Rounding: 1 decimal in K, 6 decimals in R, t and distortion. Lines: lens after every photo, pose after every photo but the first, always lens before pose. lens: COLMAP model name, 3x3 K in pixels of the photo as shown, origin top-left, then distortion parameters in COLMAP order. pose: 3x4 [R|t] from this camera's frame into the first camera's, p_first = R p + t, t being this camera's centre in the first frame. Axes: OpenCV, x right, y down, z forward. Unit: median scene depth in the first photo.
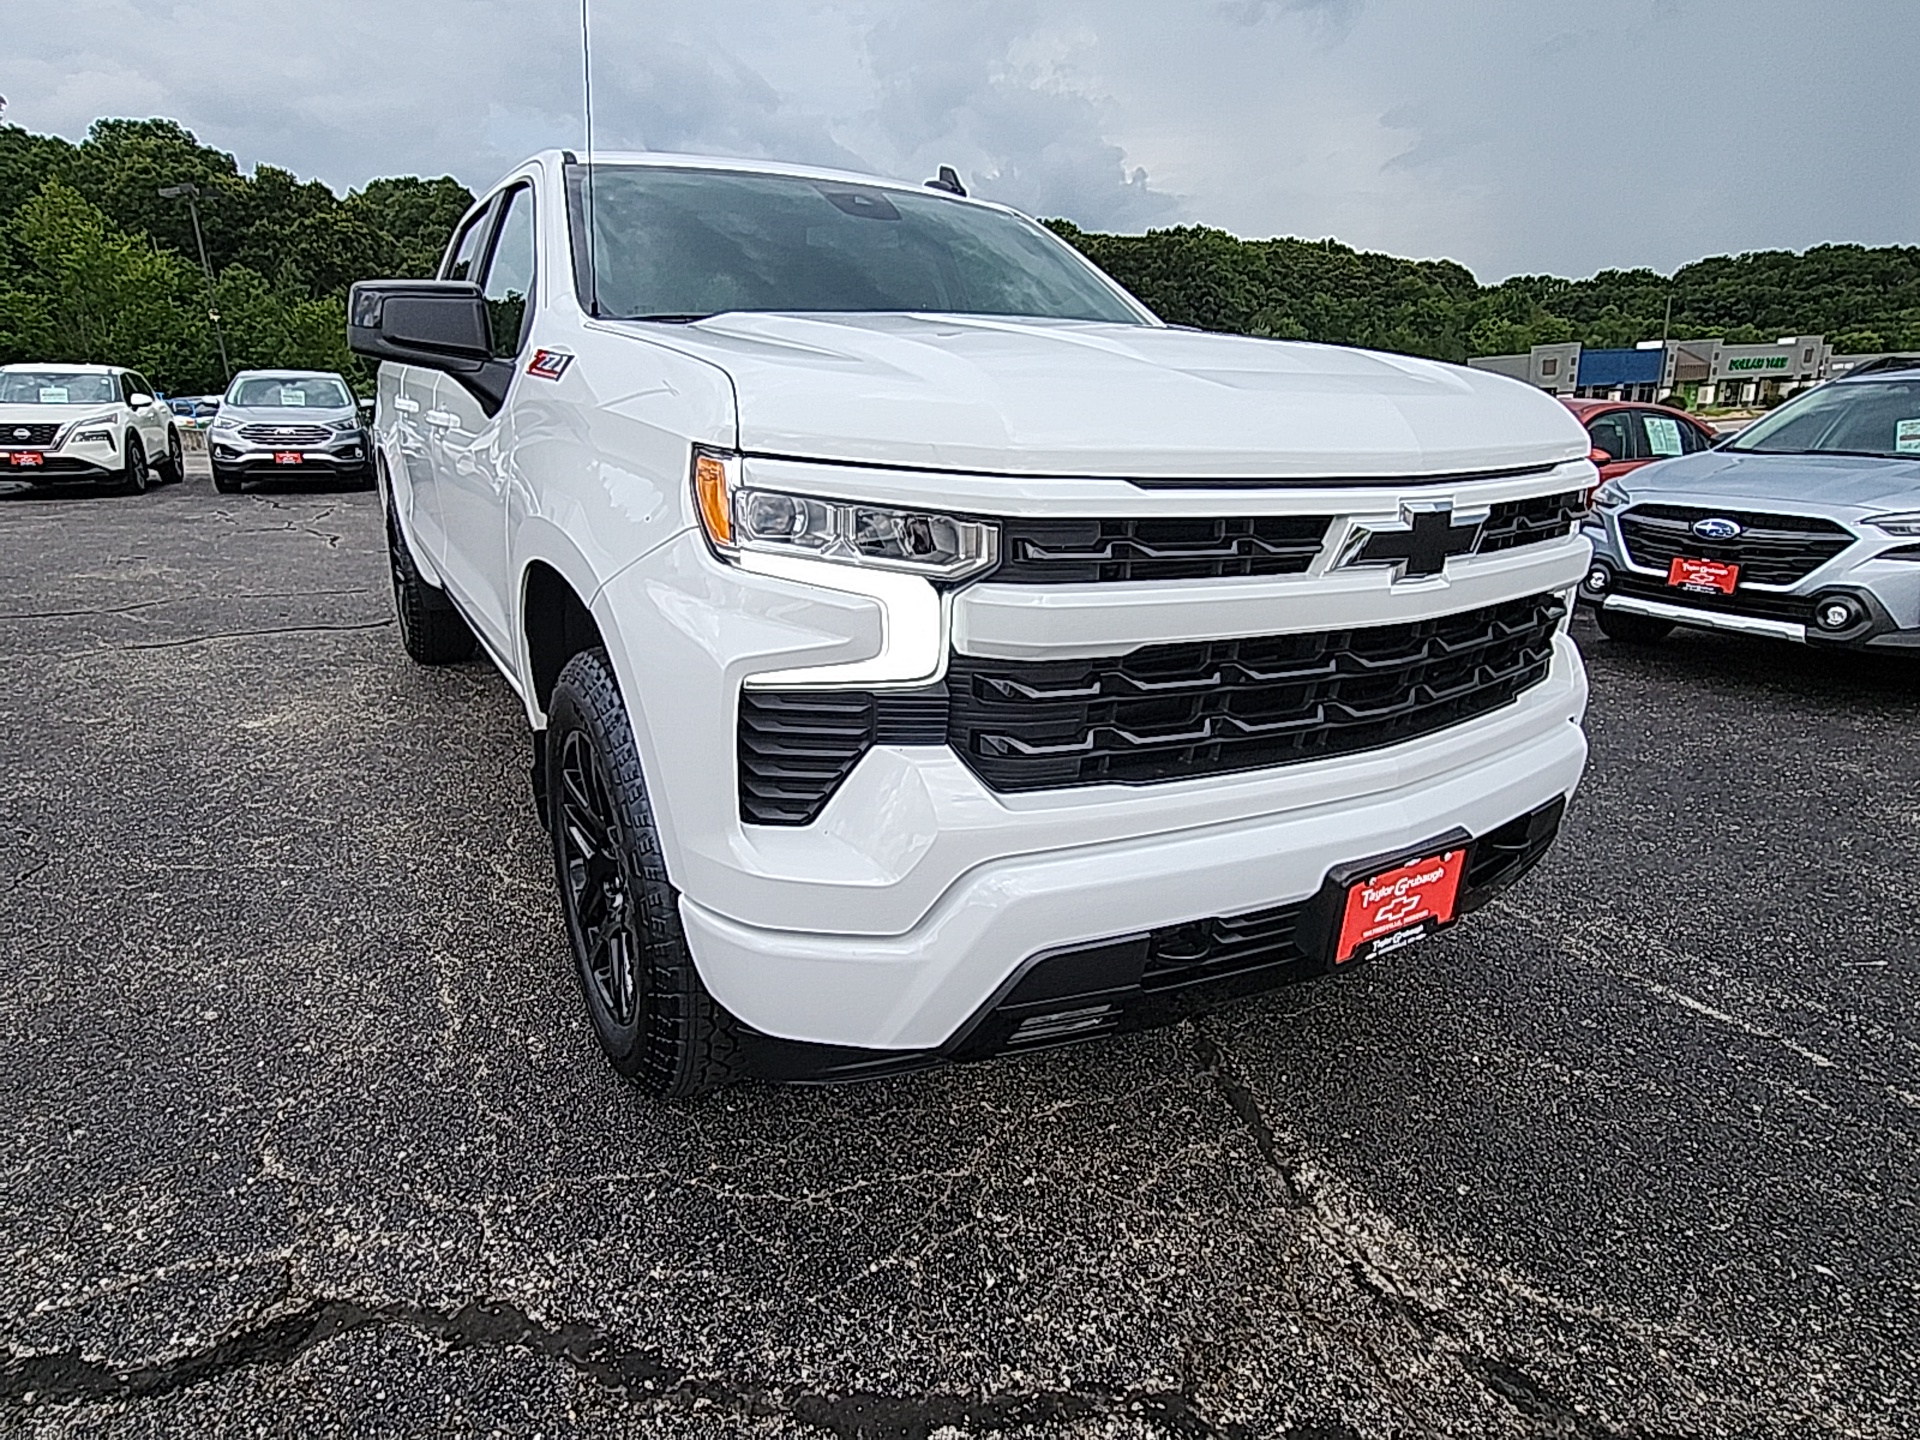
lens RADIAL K [[1029.7, 0, 927.7], [0, 1029.7, 718.4], [0, 0, 1]] dist [0.002350, 0.000139]
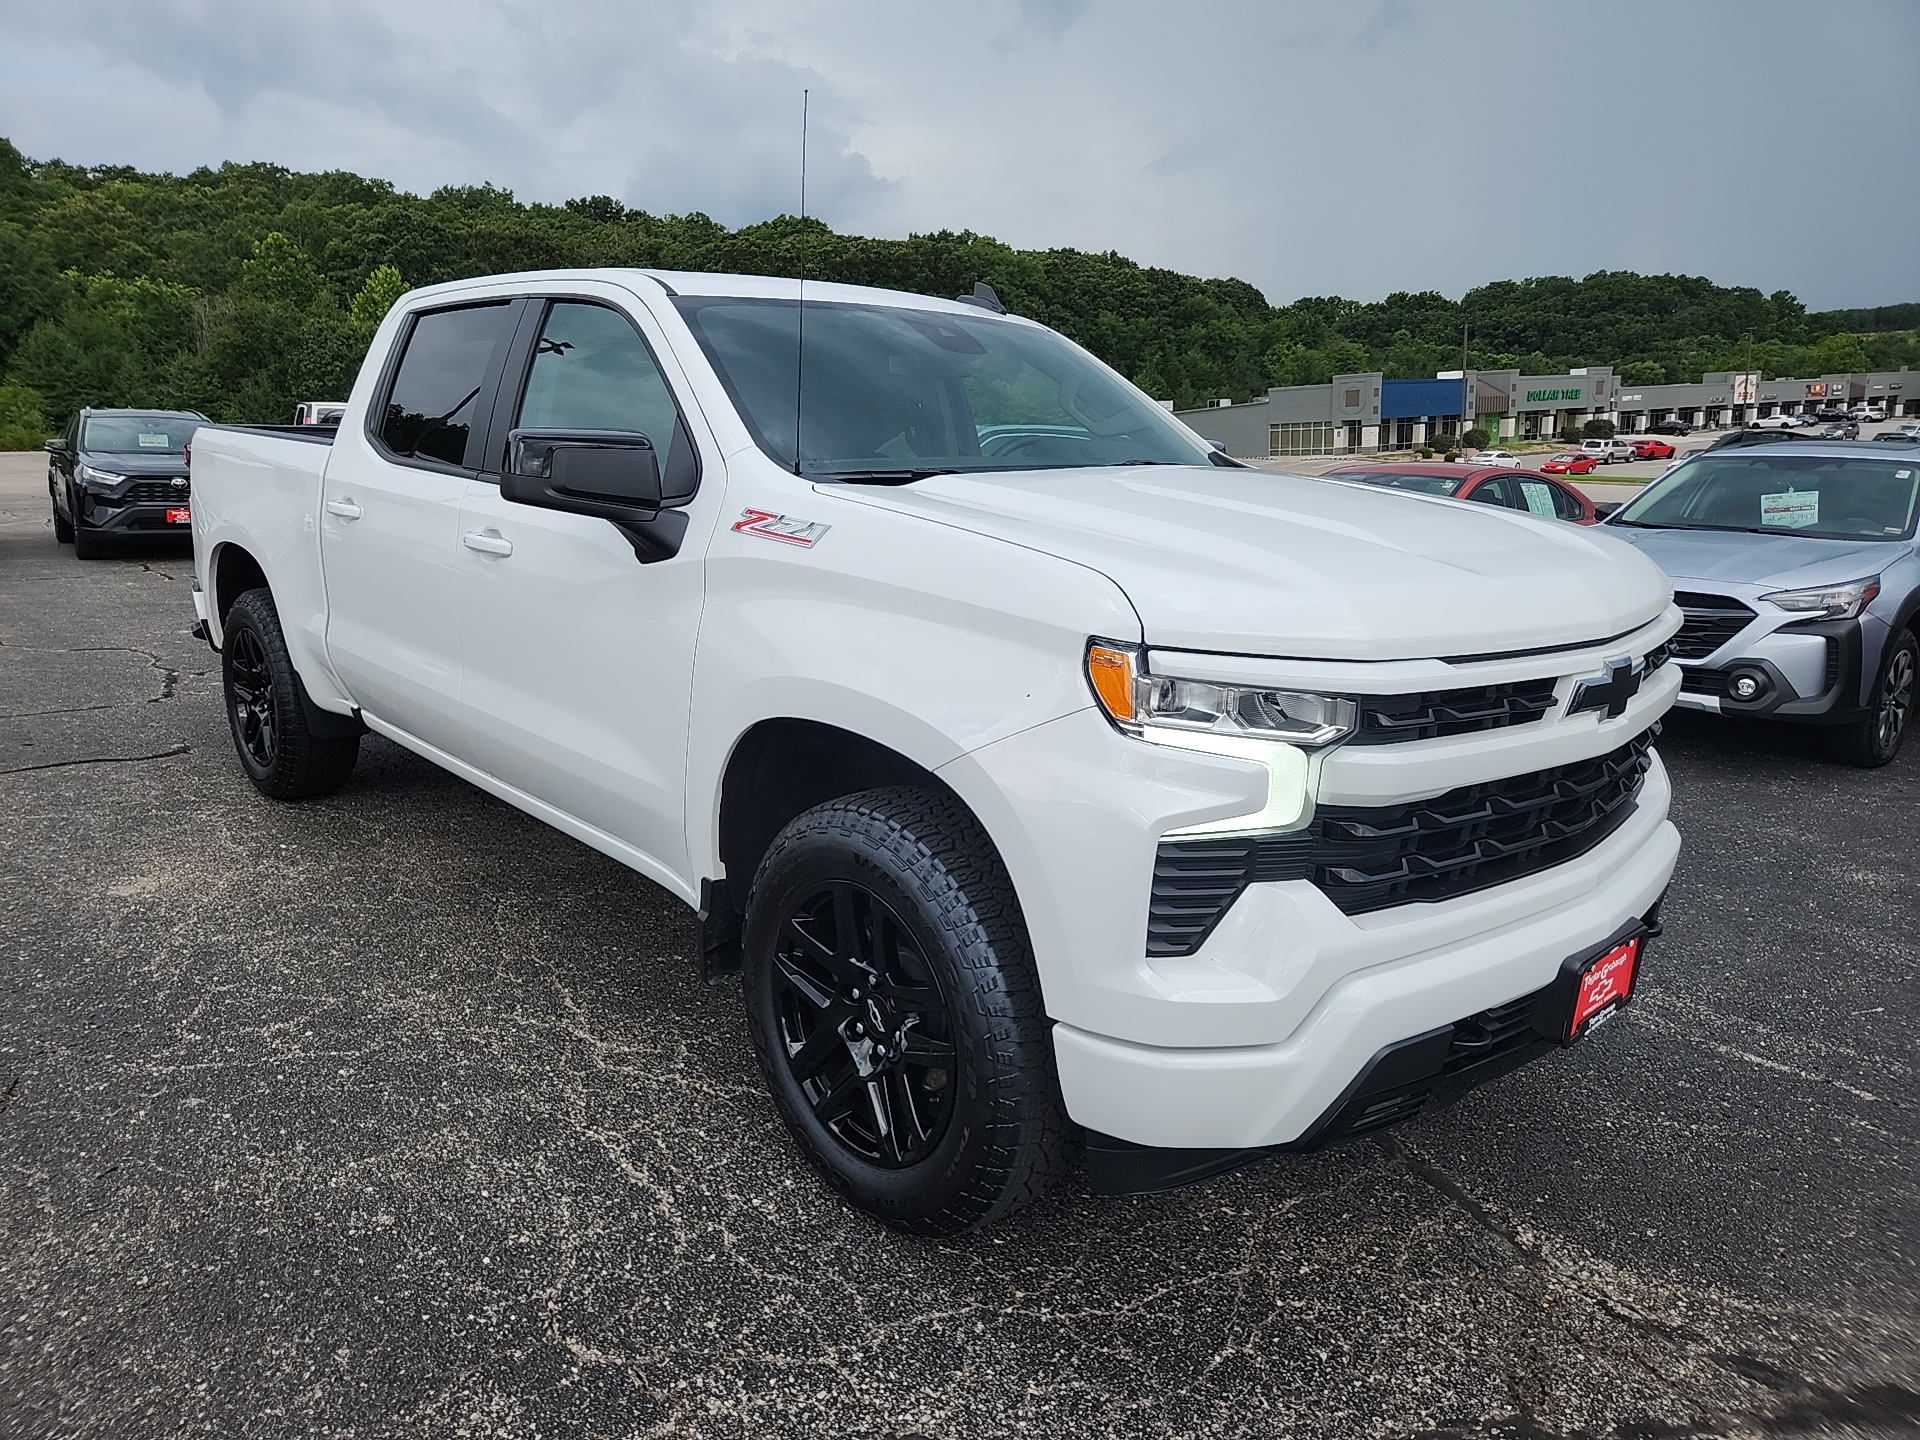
lens RADIAL K [[1249.7, 0, 925.1], [0, 1249.7, 730.1], [0, 0, 1]] dist [0.059944, -0.048198]
pose [[0.978940, -0.041098, 0.199968, -0.625849], [0.053817, 0.996830, -0.058591, -0.075774], [-0.196927, 0.068119, 0.978049, -0.318102]]
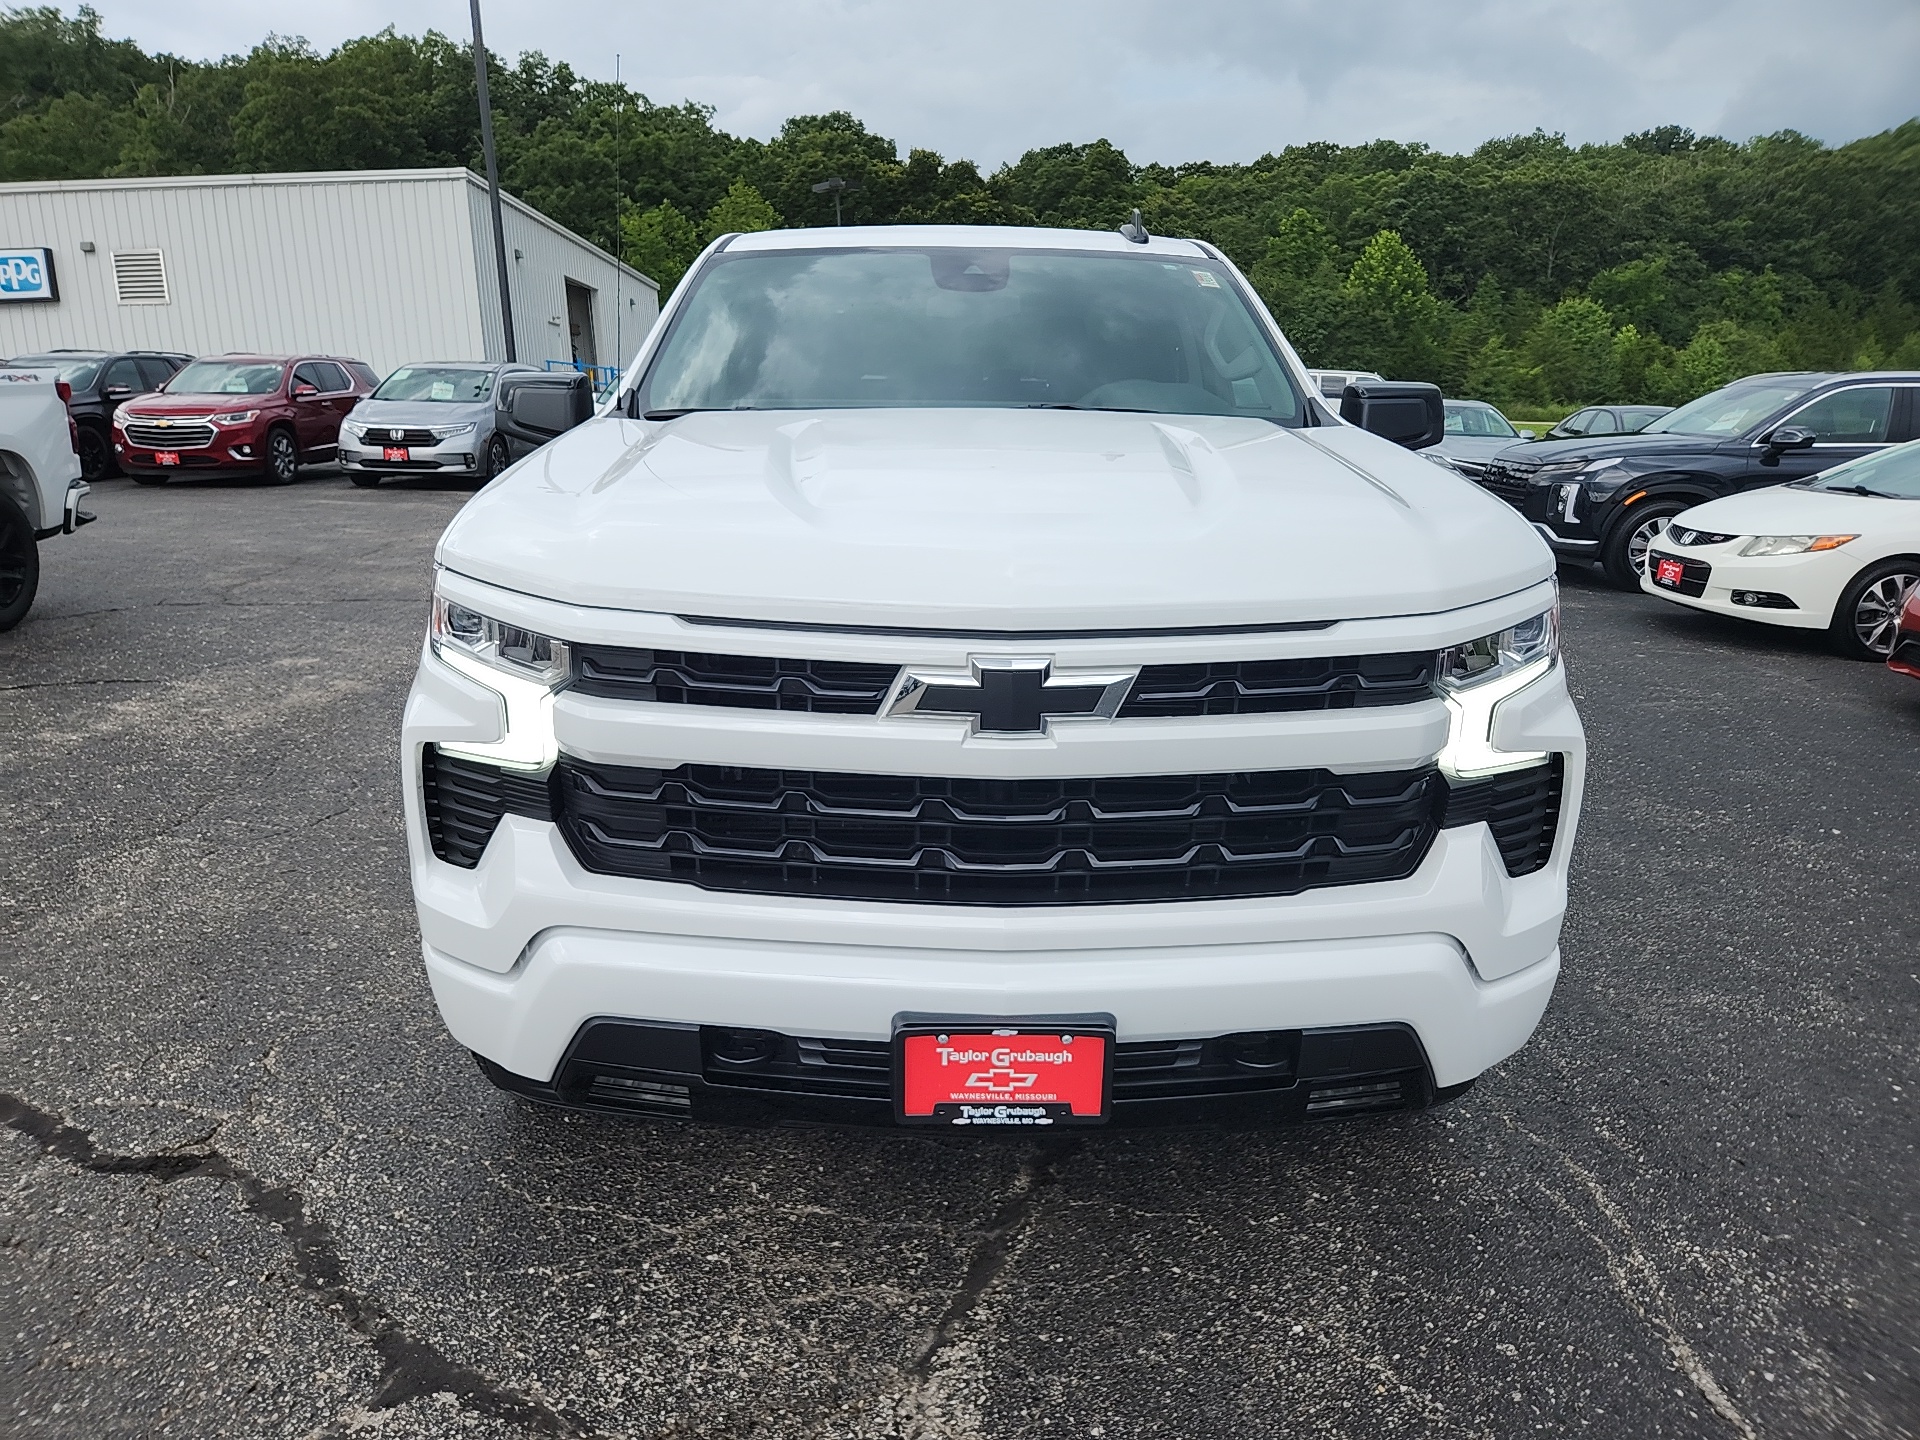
lens RADIAL K [[1249.7, 0, 925.1], [0, 1249.7, 730.1], [0, 0, 1]] dist [0.059944, -0.048198]
pose [[0.867355, 0.132415, -0.479751, 0.957555], [-0.149206, 0.988801, 0.003163, -0.132100], [0.474797, 0.068838, 0.877399, -0.064408]]
